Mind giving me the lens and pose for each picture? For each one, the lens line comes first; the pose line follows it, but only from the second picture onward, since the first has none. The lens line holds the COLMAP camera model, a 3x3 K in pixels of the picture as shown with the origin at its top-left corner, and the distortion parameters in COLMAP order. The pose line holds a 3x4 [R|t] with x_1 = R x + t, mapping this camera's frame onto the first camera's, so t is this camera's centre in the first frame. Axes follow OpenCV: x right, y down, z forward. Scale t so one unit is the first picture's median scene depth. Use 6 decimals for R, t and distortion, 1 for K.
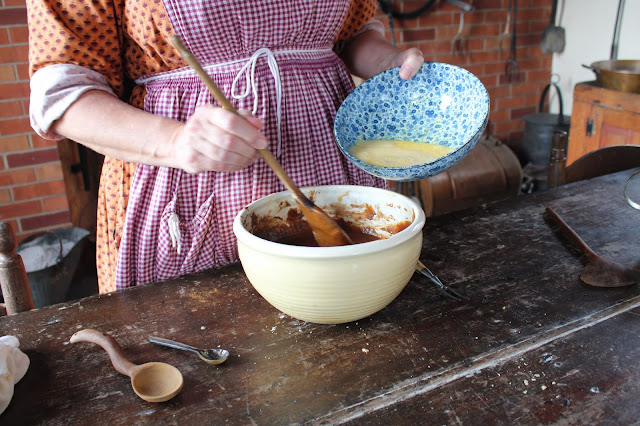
lens RADIAL K [[539.8, 0, 317.7], [0, 539.8, 212.1], [0, 0, 1]] dist [-0.152092, 0.127835]
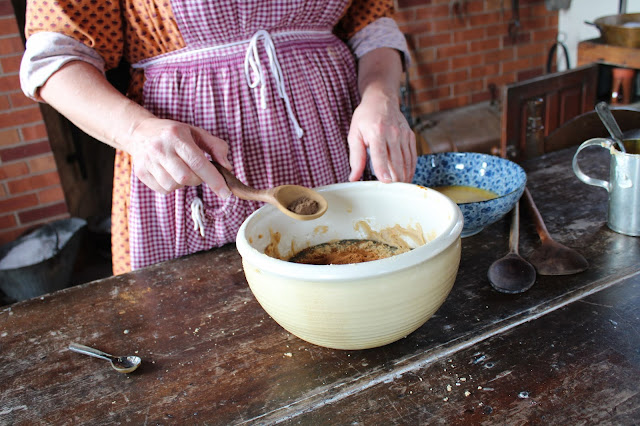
lens RADIAL K [[539.8, 0, 316.9], [0, 539.8, 212.6], [0, 0, 1]] dist [-0.152092, 0.127835]
pose [[0.997759, -0.047336, -0.047281, 0.122088], [0.049705, 0.997499, 0.050245, -0.019117], [0.044784, -0.052483, 0.997617, 0.048936]]
